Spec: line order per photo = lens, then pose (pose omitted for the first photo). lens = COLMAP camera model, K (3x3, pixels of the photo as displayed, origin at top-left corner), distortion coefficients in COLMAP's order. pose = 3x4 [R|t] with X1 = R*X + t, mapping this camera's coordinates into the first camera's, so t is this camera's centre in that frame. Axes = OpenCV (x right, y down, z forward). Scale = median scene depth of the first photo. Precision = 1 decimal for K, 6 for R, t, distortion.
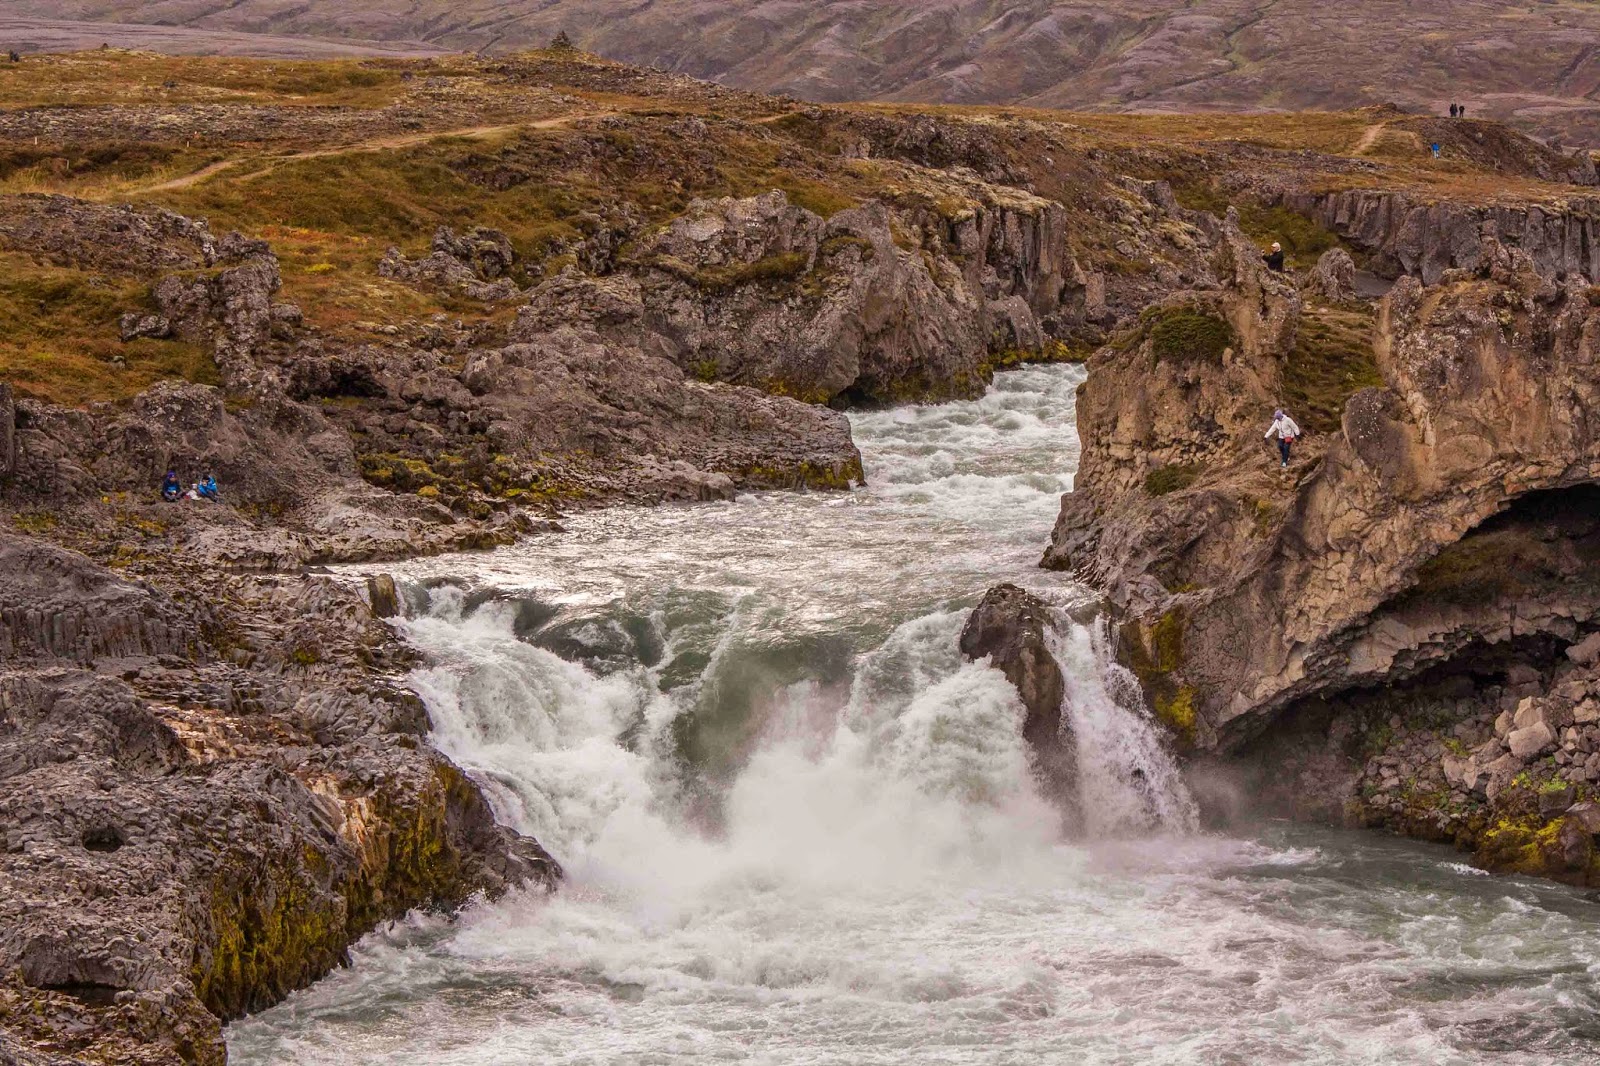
lens RADIAL K [[4245.3, 0, 800.0], [0, 4245.3, 533.0], [0, 0, 1]] dist [0.099876, 0.535773]
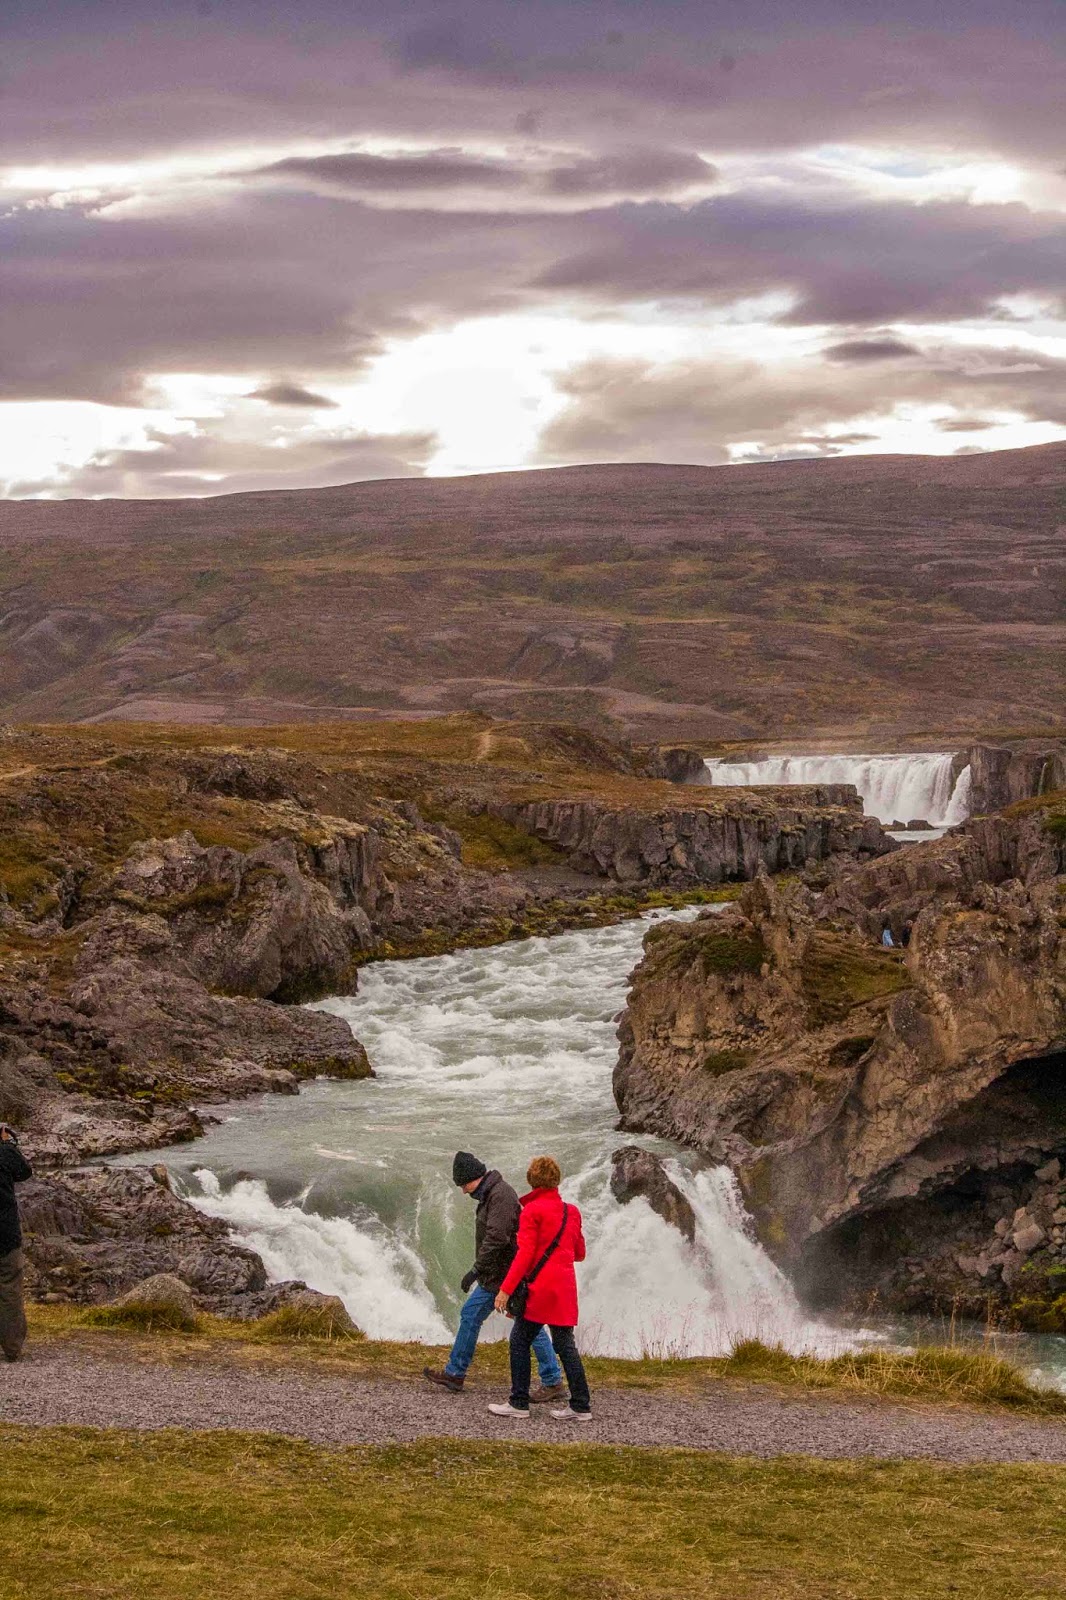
lens RADIAL K [[4245.3, 0, 533.0], [0, 4245.3, 800.0], [0, 0, 1]] dist [0.099876, 0.535773]
pose [[0.972059, -0.035329, 0.232064, -0.280364], [0.050221, 0.997019, -0.058579, -0.019377], [-0.229303, 0.068597, 0.970935, -0.301251]]
